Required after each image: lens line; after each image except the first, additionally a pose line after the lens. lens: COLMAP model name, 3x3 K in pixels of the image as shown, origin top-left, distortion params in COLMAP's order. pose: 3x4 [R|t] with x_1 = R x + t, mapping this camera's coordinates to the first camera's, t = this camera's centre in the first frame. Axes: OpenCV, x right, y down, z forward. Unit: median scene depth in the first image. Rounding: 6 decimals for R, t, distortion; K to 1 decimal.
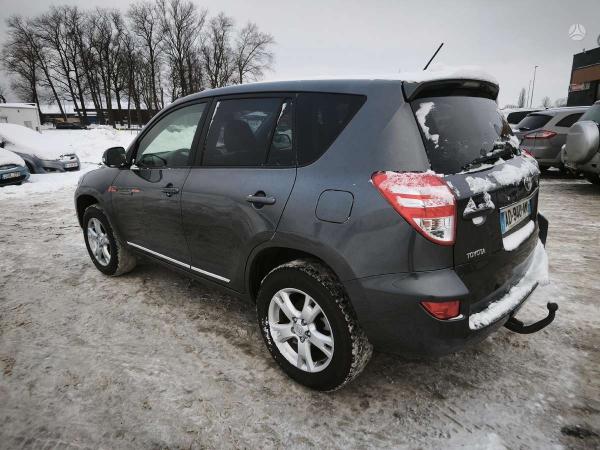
lens RADIAL K [[399.9, 0, 300.0], [0, 399.9, 225.0], [0, 0, 1]] dist [0.070727, -0.060188]
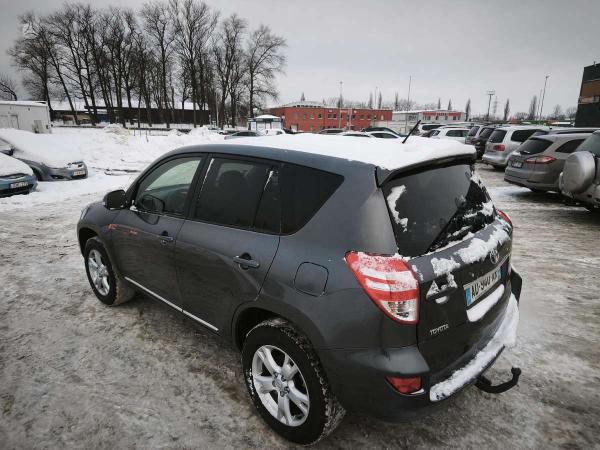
lens RADIAL K [[401.2, 0, 306.4], [0, 401.2, 226.0], [0, 0, 1]] dist [0.065413, -0.054704]
pose [[0.999636, 0.026763, -0.003356, 0.049359], [-0.026761, 0.999642, 0.000397, -0.128677], [0.003365, -0.000307, 0.999994, -0.055479]]
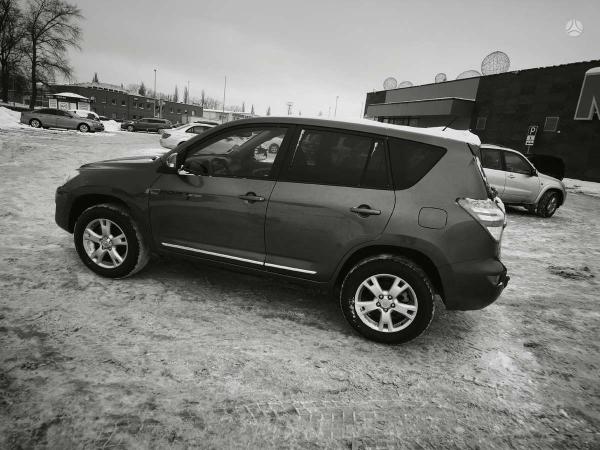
lens RADIAL K [[401.2, 0, 306.4], [0, 401.2, 226.0], [0, 0, 1]] dist [0.065413, -0.054704]
pose [[0.886376, 0.014999, 0.462722, -0.727337], [-0.013386, 0.999887, -0.006769, 0.000583], [-0.462772, -0.000194, 0.886477, -0.106375]]
